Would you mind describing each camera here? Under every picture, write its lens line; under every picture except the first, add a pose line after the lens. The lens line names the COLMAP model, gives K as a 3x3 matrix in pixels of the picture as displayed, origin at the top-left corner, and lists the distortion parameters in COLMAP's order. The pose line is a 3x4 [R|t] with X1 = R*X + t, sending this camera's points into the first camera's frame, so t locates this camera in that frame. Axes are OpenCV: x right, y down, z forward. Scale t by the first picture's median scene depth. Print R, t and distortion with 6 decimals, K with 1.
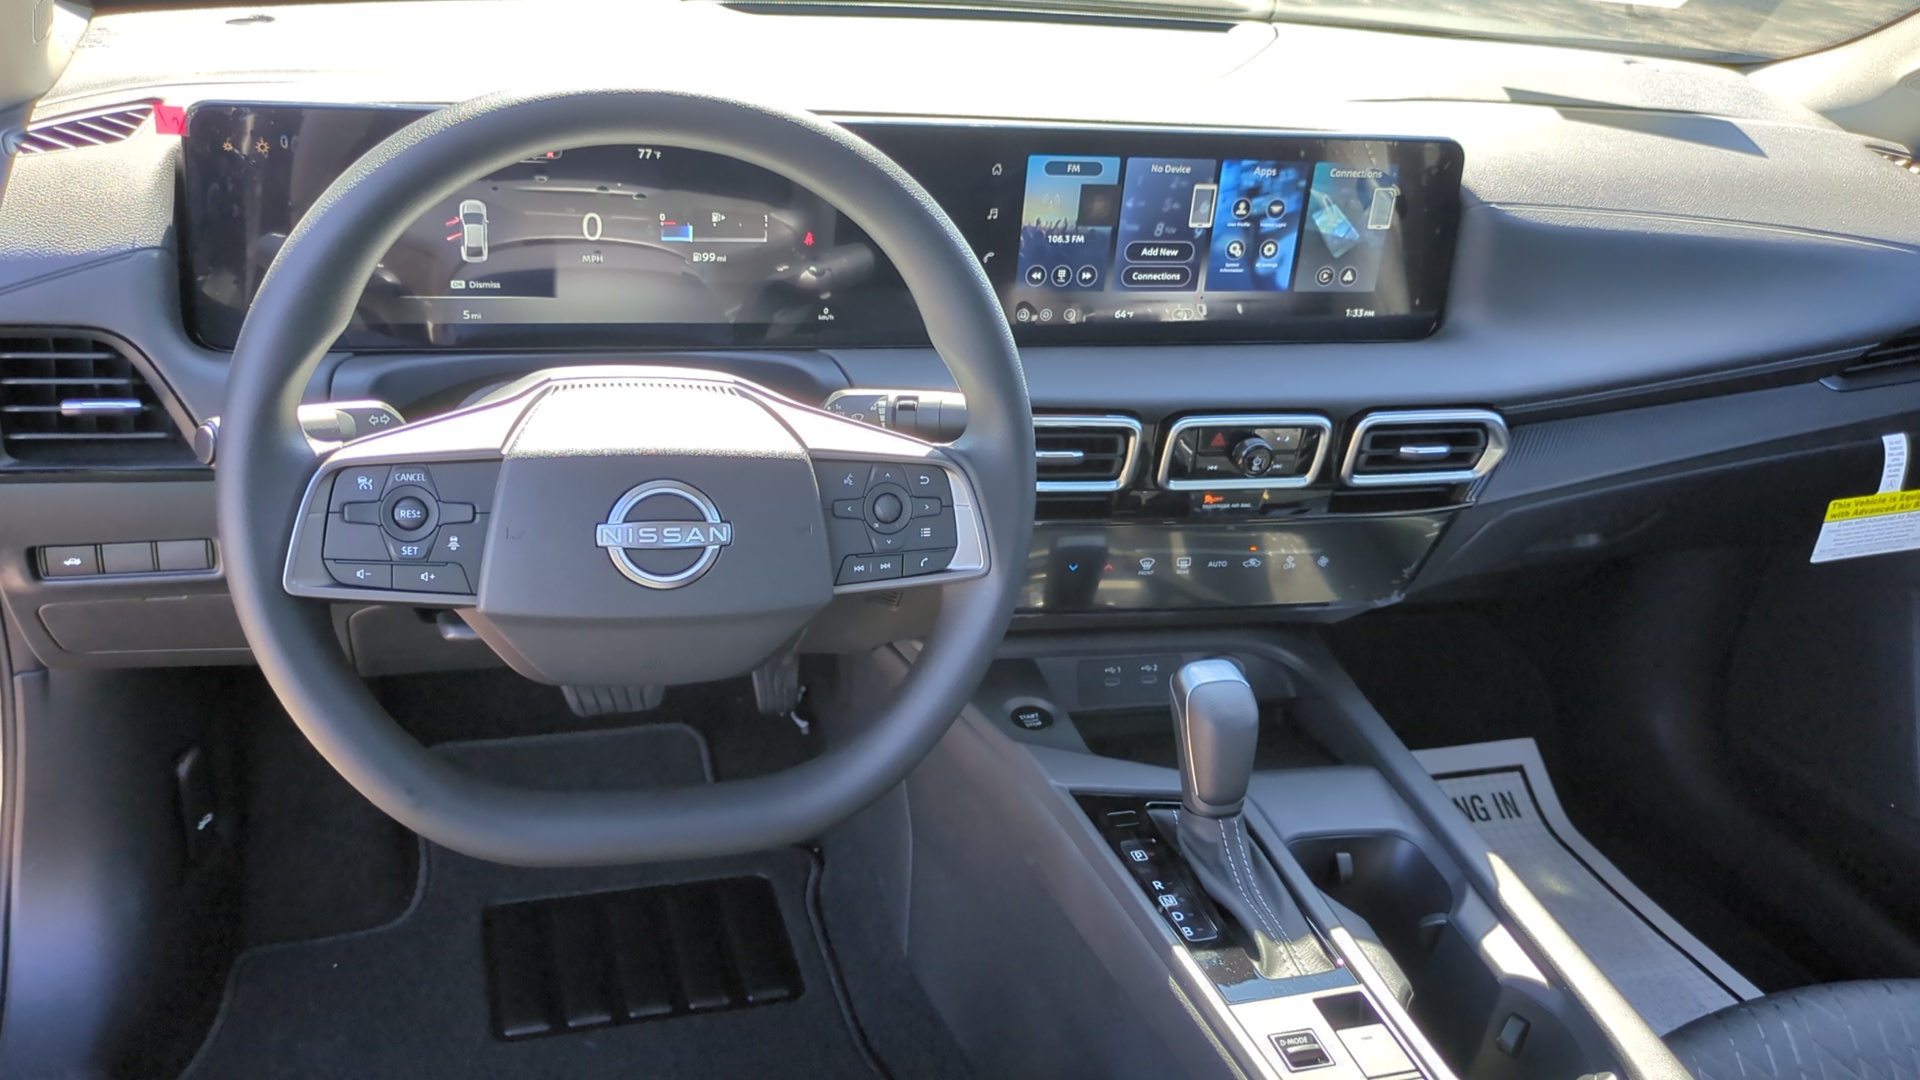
lens RADIAL K [[1678.2, 0, 970.1], [0, 1678.2, 546.4], [0, 0, 1]] dist [0.038731, -0.061282]
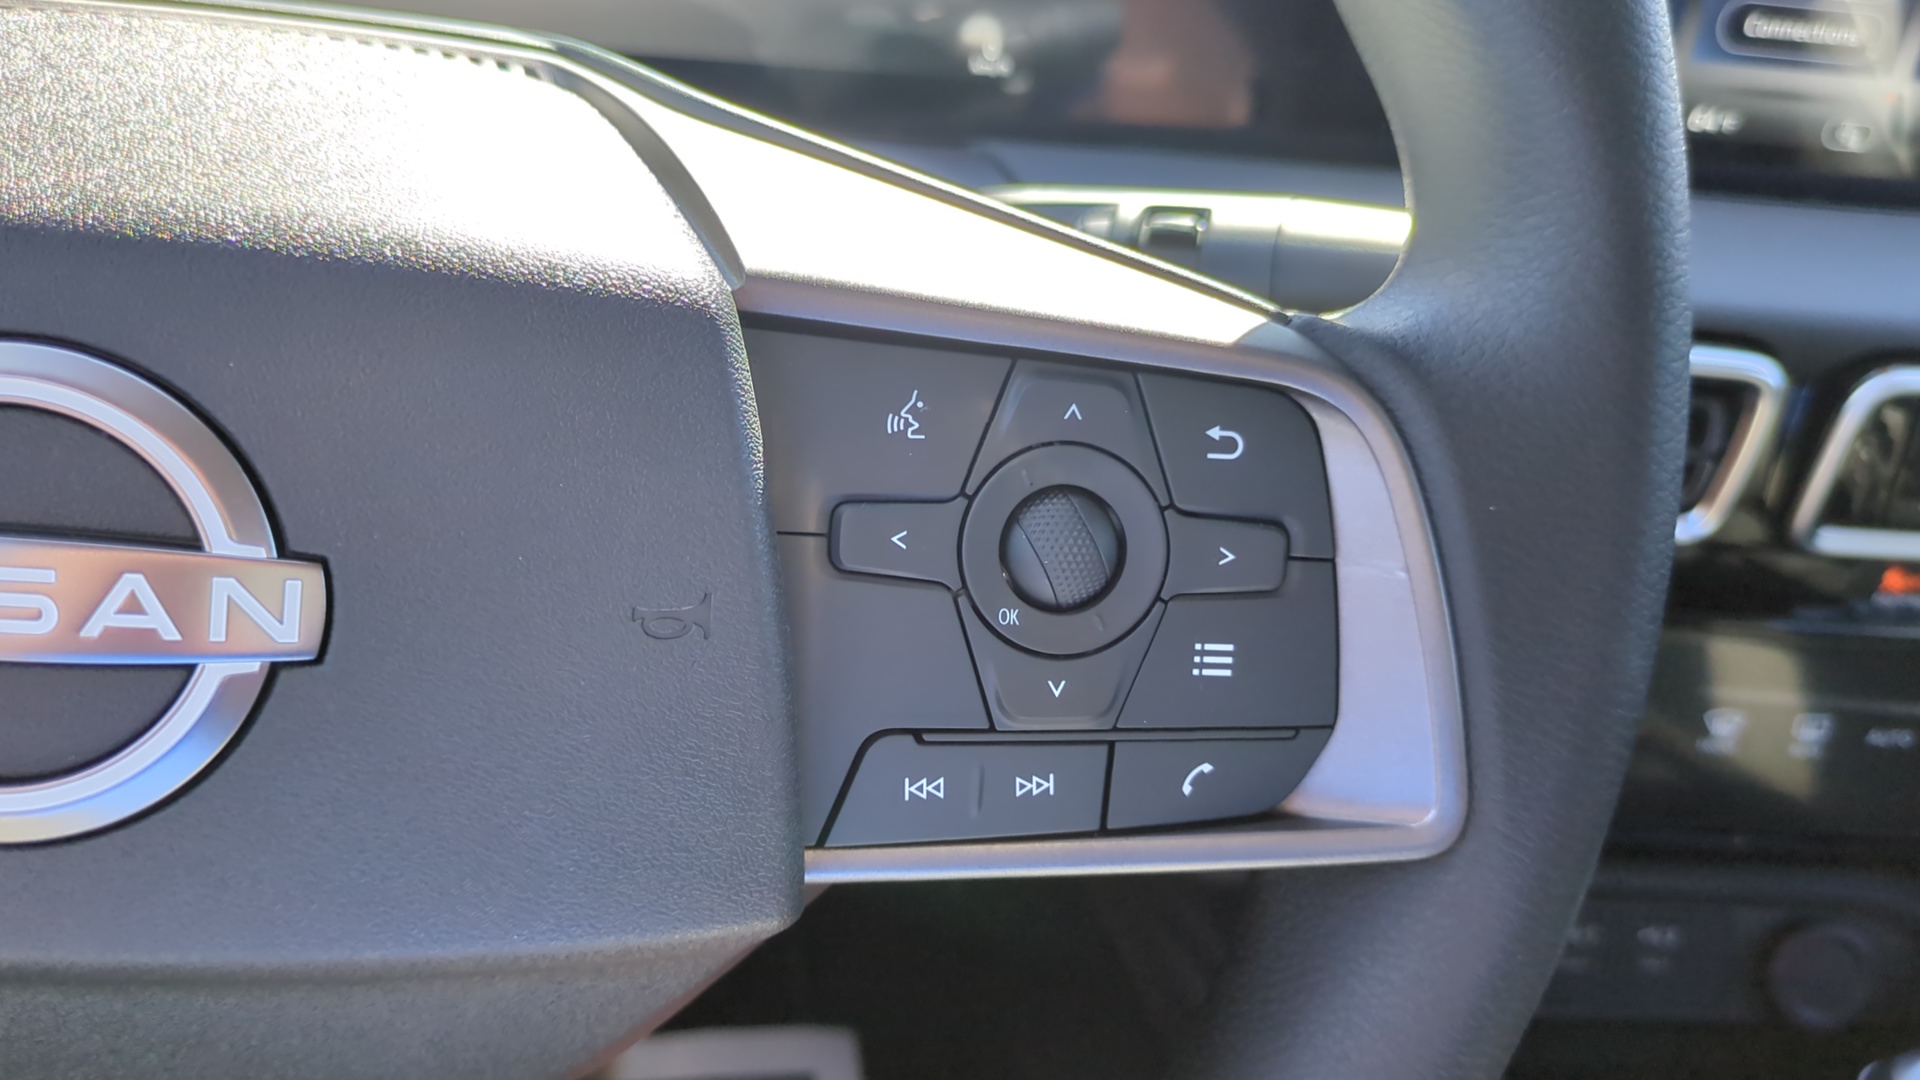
lens RADIAL K [[1678.2, 0, 970.1], [0, 1678.2, 546.4], [0, 0, 1]] dist [0.038731, -0.061282]
pose [[0.985858, 0.076879, -0.148909, -0.025992], [-0.079350, 0.996789, -0.010719, -0.019400], [0.147607, 0.022383, 0.988793, 0.753738]]
